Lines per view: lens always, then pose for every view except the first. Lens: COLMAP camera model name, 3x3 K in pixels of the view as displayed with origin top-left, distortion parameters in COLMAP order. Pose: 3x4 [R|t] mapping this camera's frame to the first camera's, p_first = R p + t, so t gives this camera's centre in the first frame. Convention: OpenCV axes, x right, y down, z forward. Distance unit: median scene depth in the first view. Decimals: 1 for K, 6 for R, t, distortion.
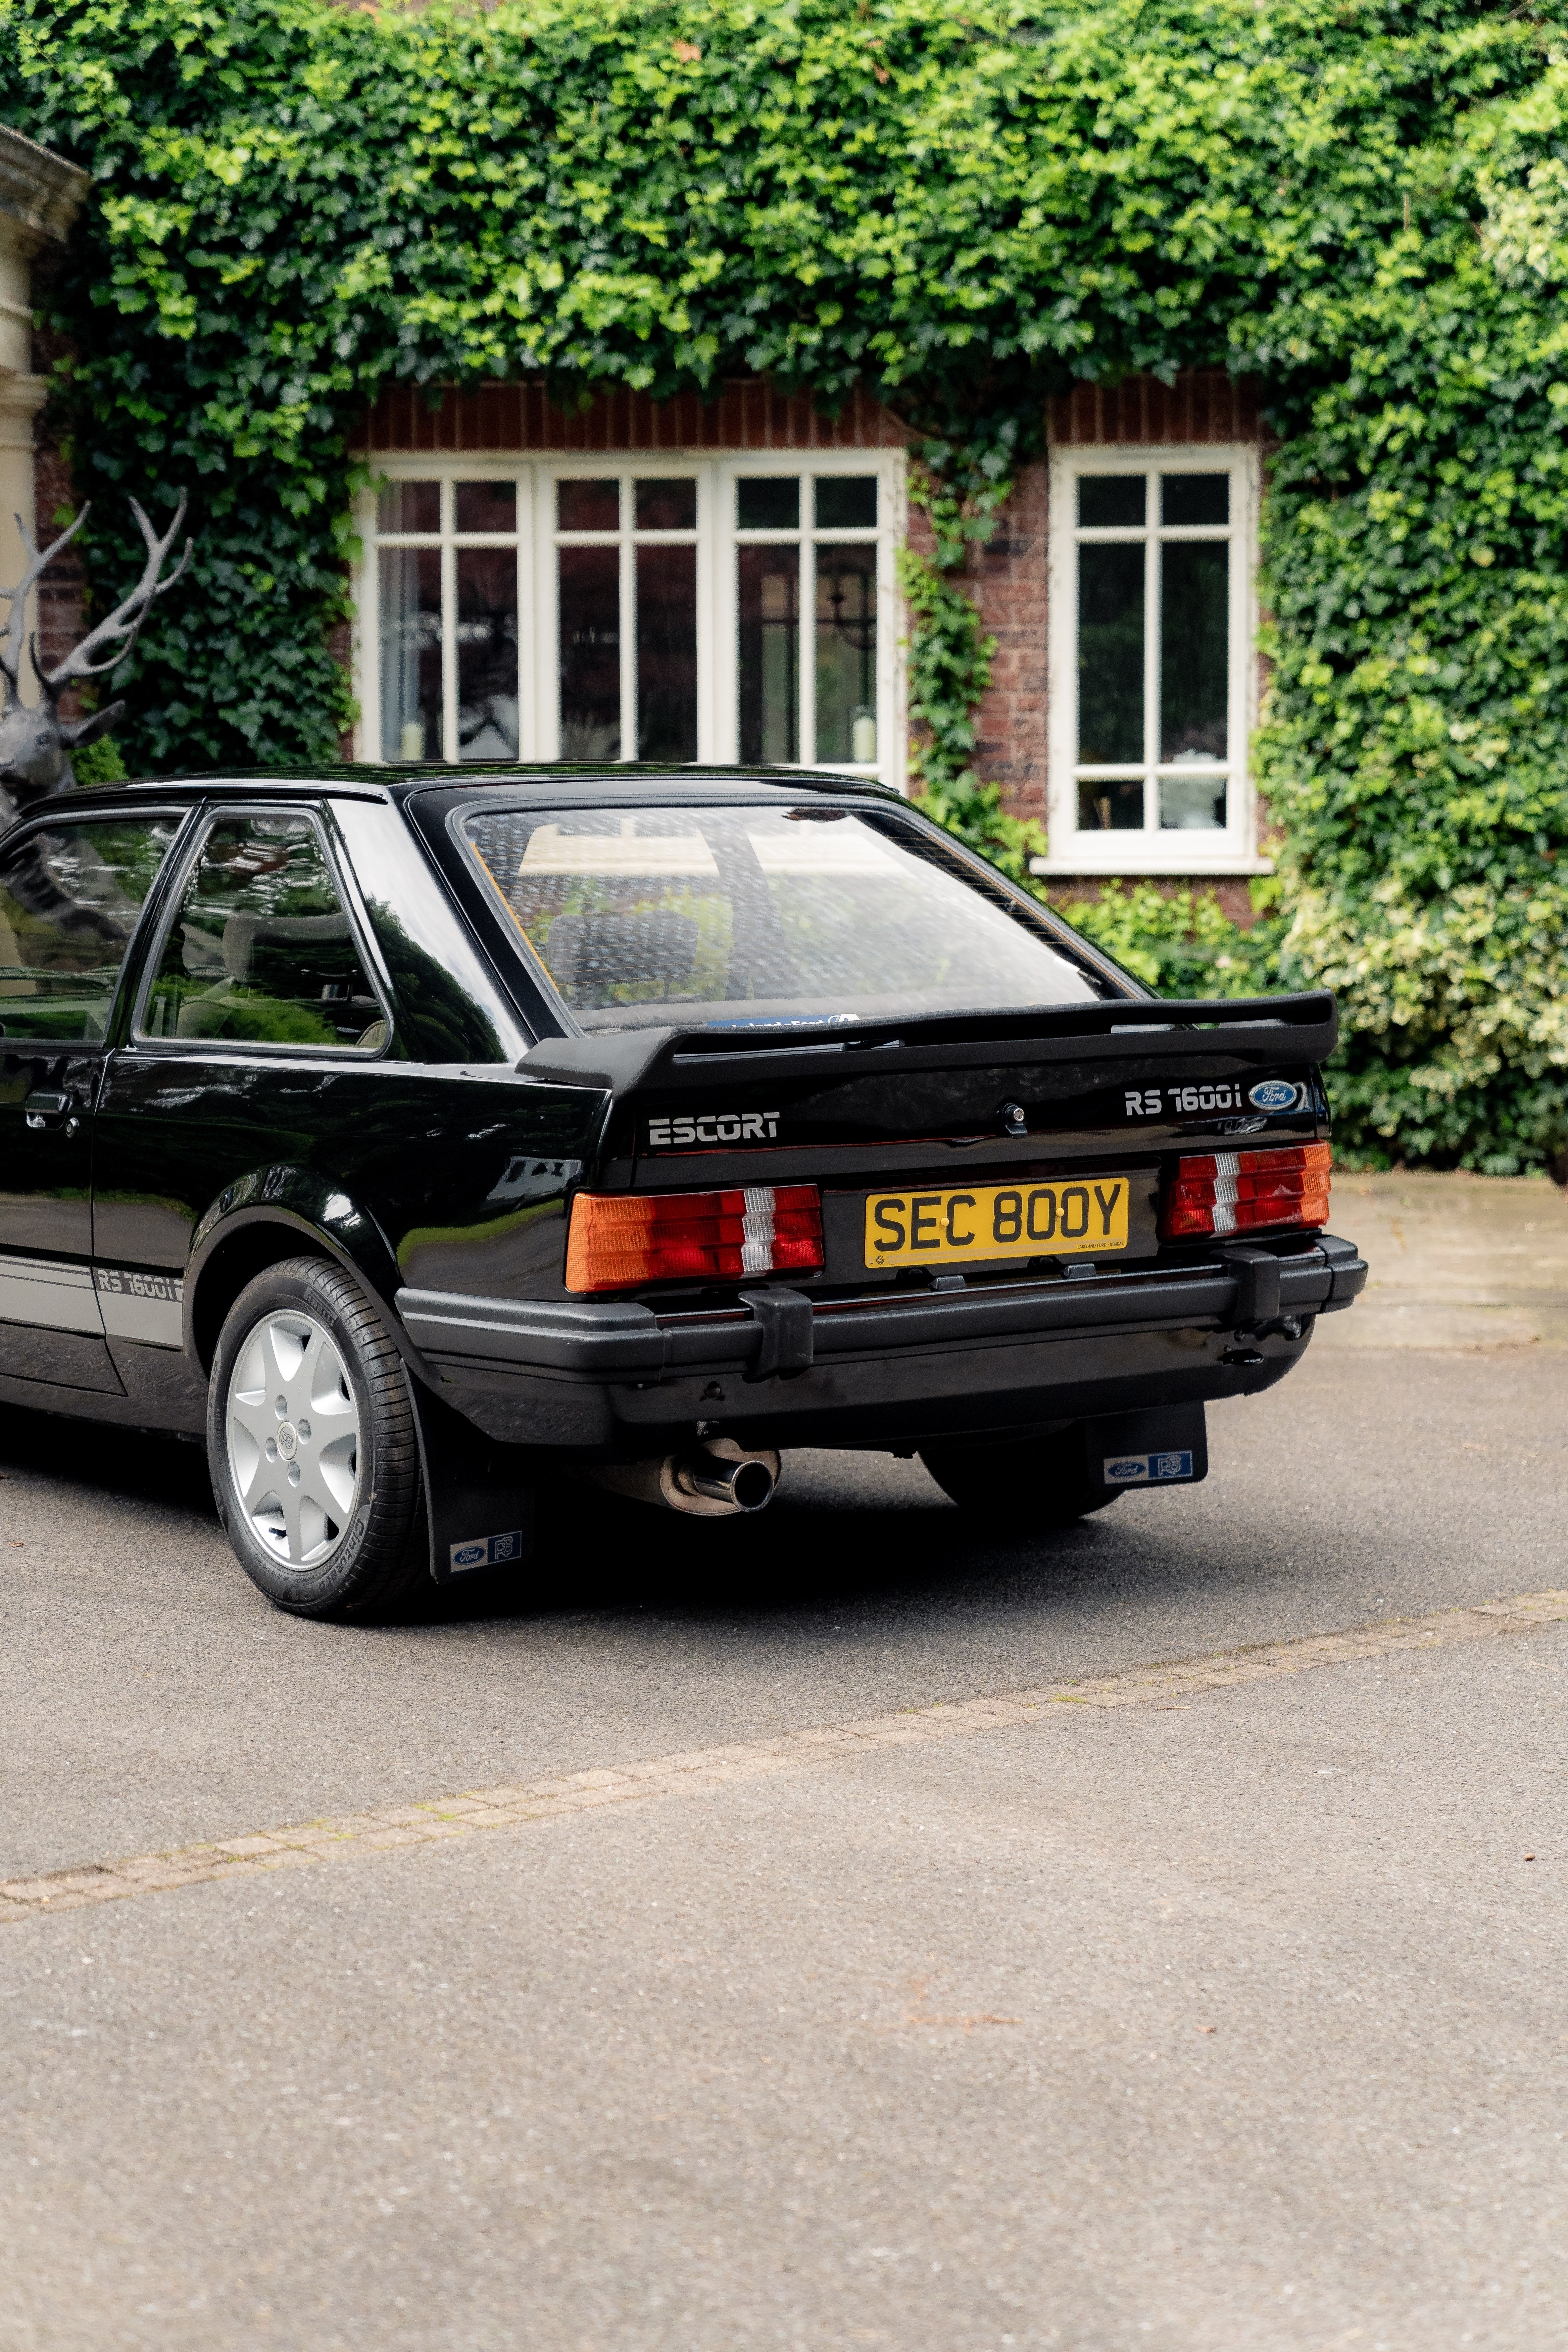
lens RADIAL K [[4573.3, 0, 778.7], [0, 4573.3, 1249.4], [0, 0, 1]] dist [0.068494, 0.021411]
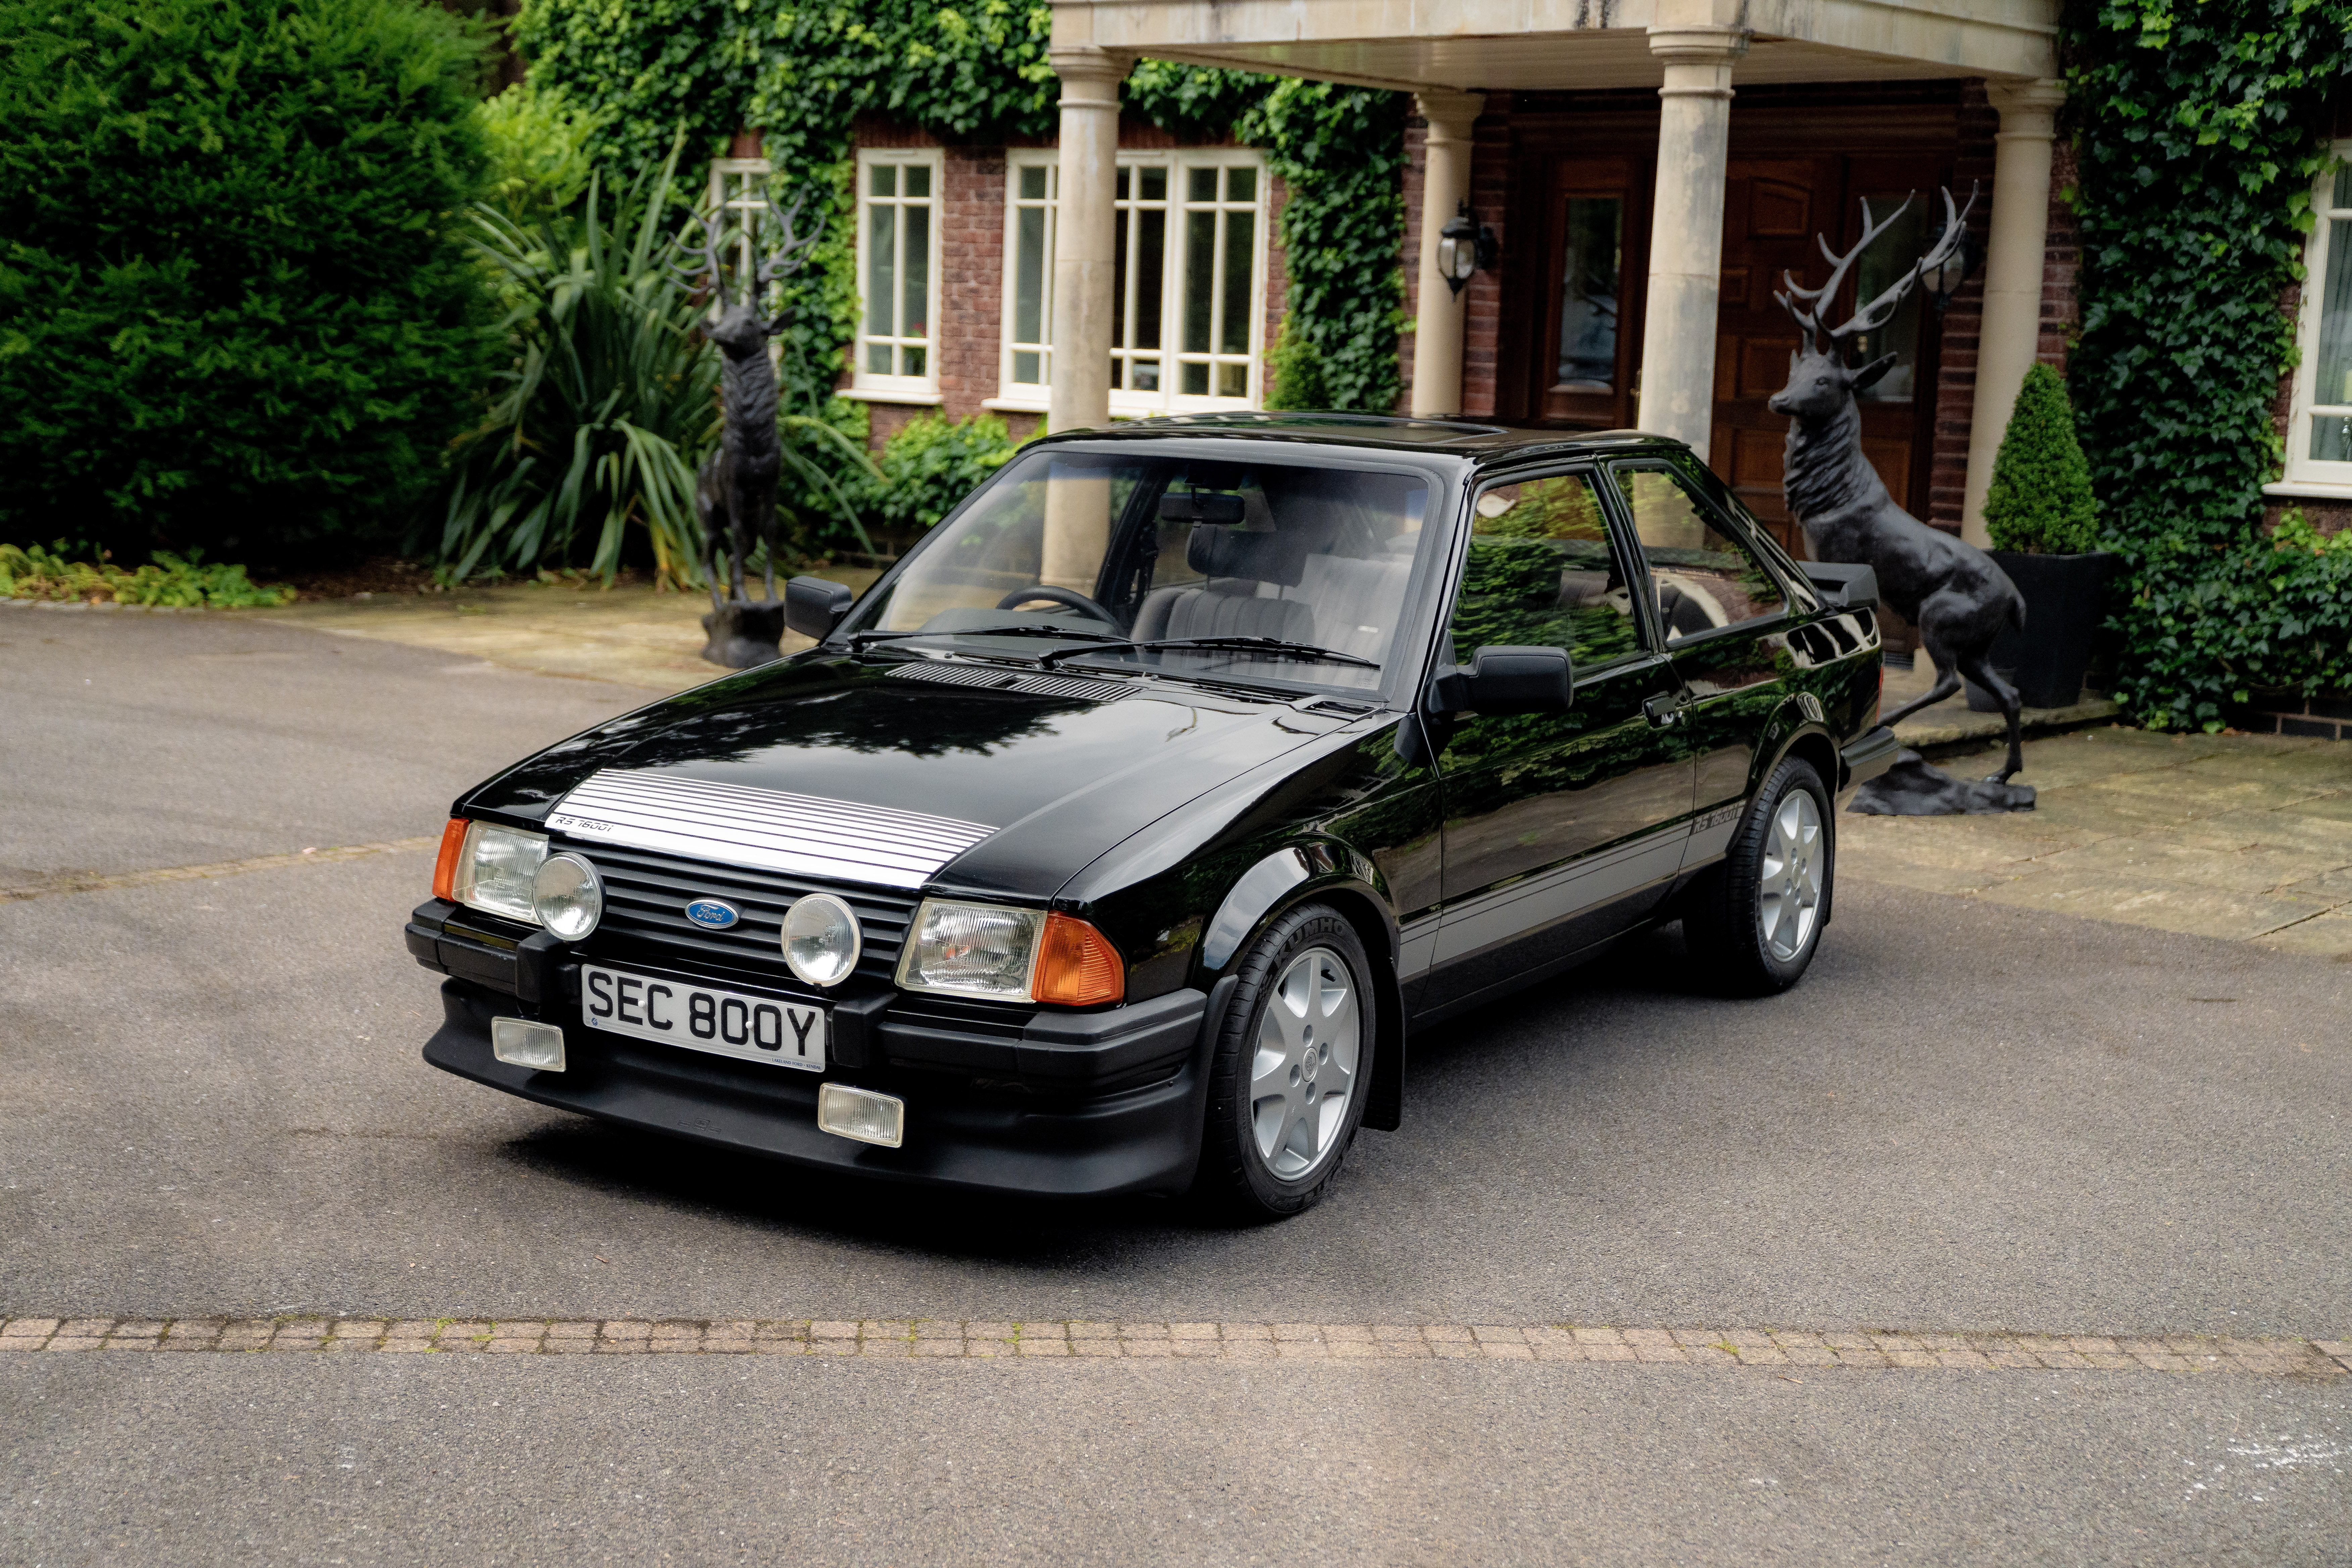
lens RADIAL K [[3224.8, 0, 1143.8], [0, 3224.8, 764.9], [0, 0, 1]] dist [0.098781, -0.056934]
pose [[0.804536, 0.117174, -0.582230, 0.182309], [-0.101328, 0.993052, 0.059834, -0.033743], [0.585196, 0.010858, 0.810819, 0.139439]]
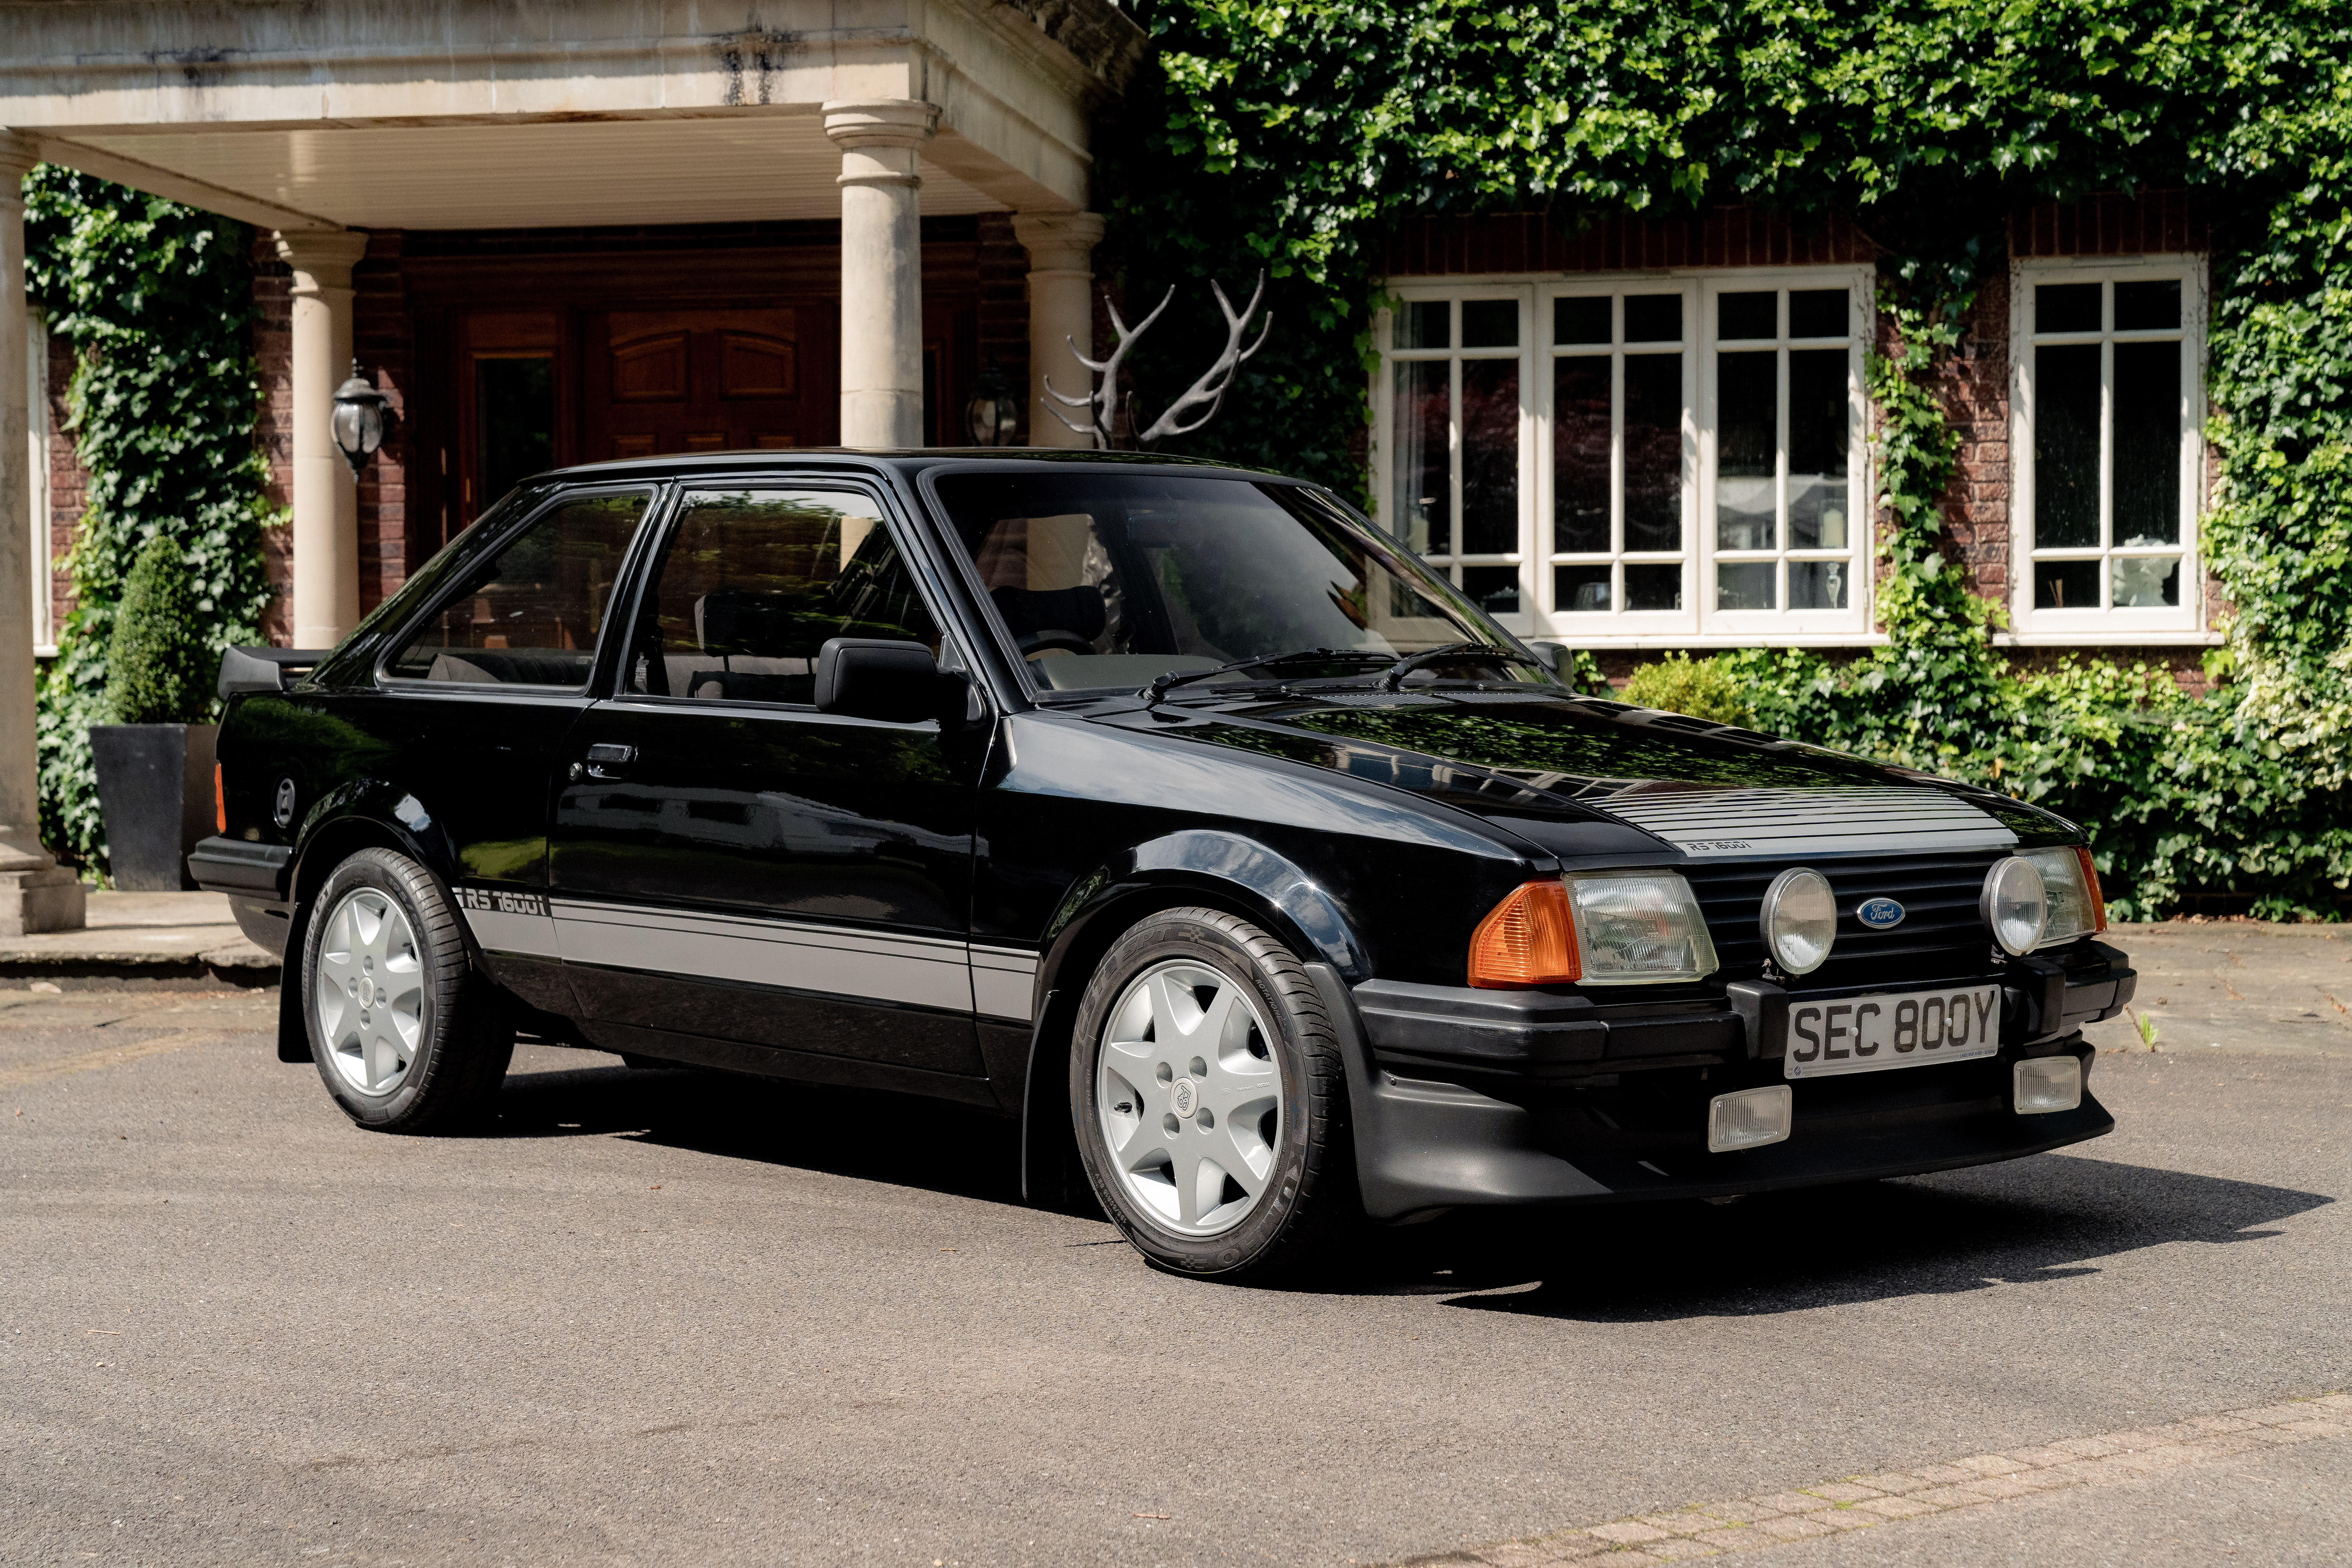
lens RADIAL K [[3605.9, 0, 1163.1], [0, 3605.9, 770.4], [0, 0, 1]] dist [0.079395, 0.058629]
pose [[0.994696, 0.001721, -0.102845, -0.054409], [-0.009908, 0.996814, -0.079142, 0.018014], [0.102381, 0.079741, 0.991544, 0.130367]]
